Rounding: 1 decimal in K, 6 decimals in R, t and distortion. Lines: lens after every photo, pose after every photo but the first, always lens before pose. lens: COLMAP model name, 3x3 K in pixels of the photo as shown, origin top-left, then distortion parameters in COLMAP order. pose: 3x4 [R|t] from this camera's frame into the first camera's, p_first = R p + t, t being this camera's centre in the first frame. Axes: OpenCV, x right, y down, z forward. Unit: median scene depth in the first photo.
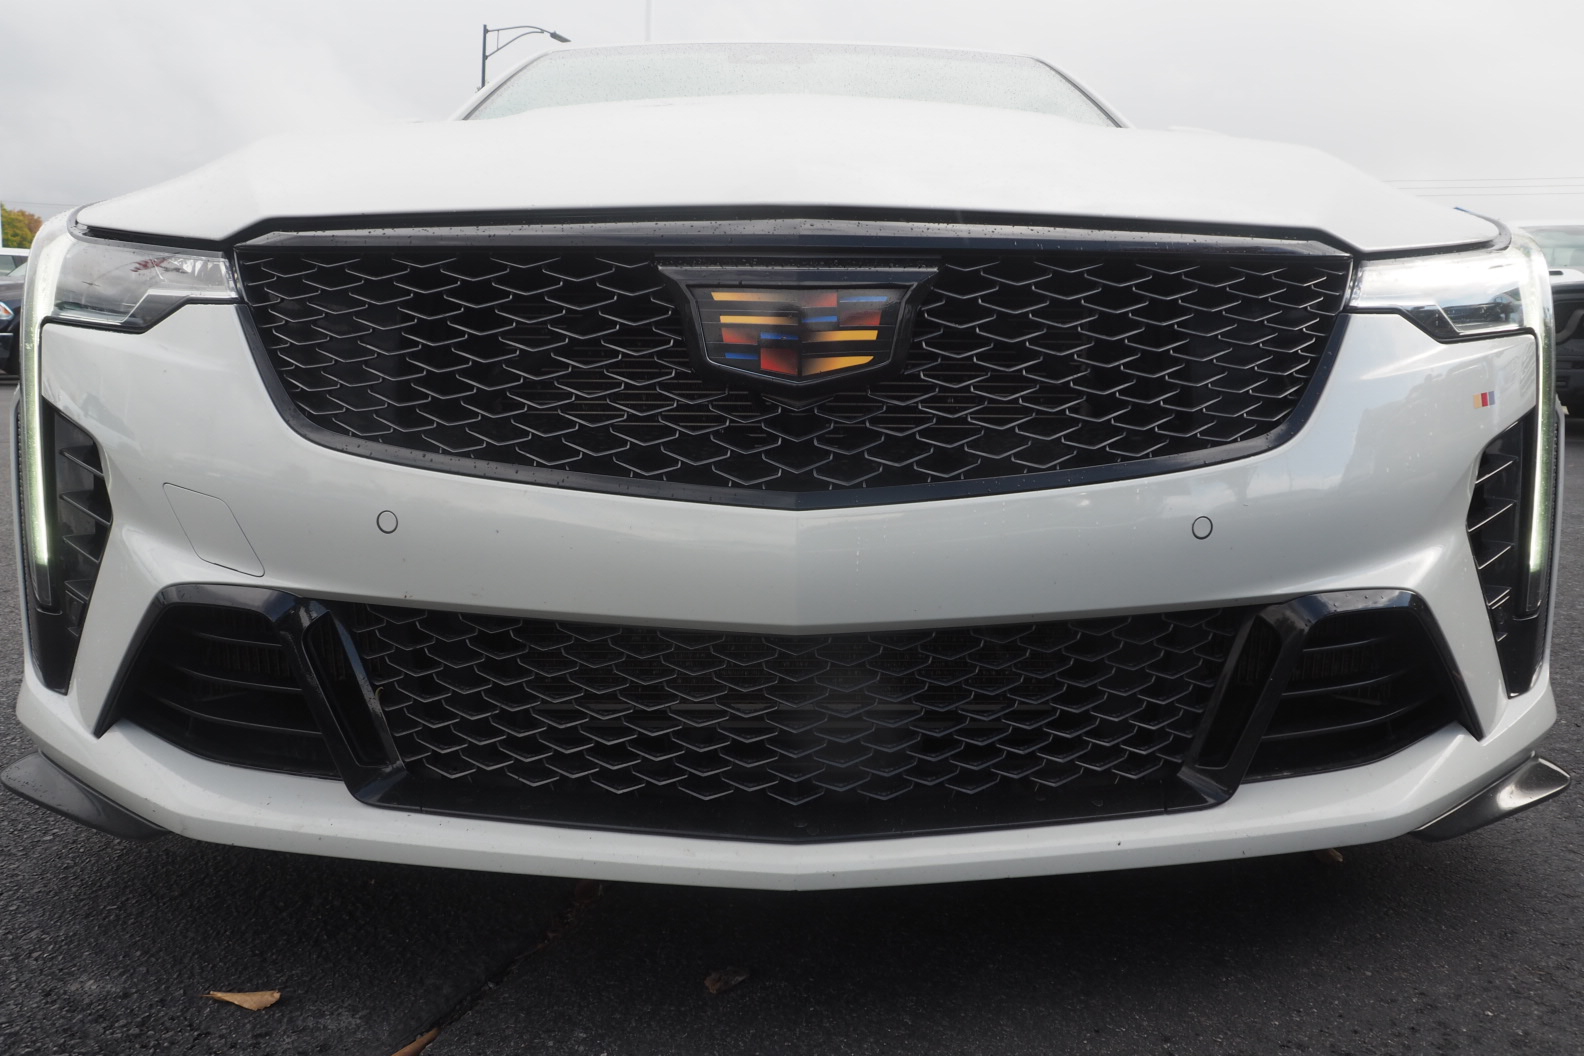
lens RADIAL K [[1162.5, 0, 798.8], [0, 1162.5, 524.5], [0, 0, 1]] dist [-0.018217, -0.004402]
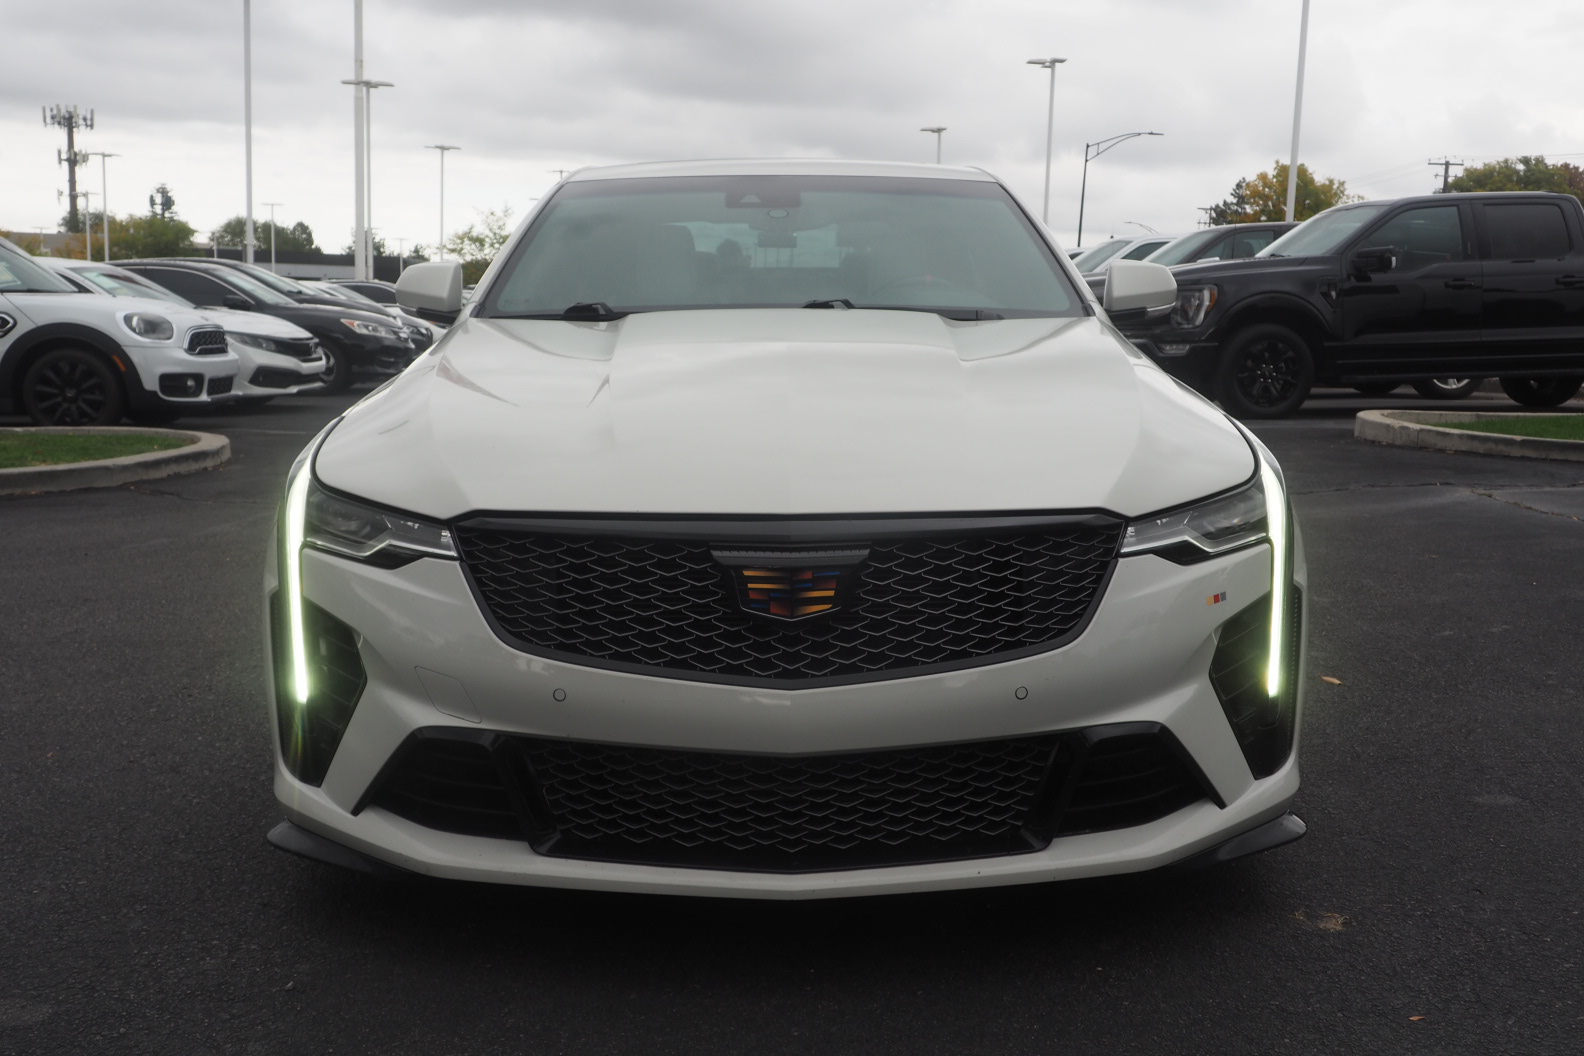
lens RADIAL K [[1422.4, 0, 786.8], [0, 1422.4, 531.5], [0, 0, 1]] dist [-0.008109, -0.003629]
pose [[0.999959, -0.009089, 0.000059, -0.005665], [0.009088, 0.999881, 0.012434, -0.258633], [-0.000172, -0.012433, 0.999923, -1.095848]]
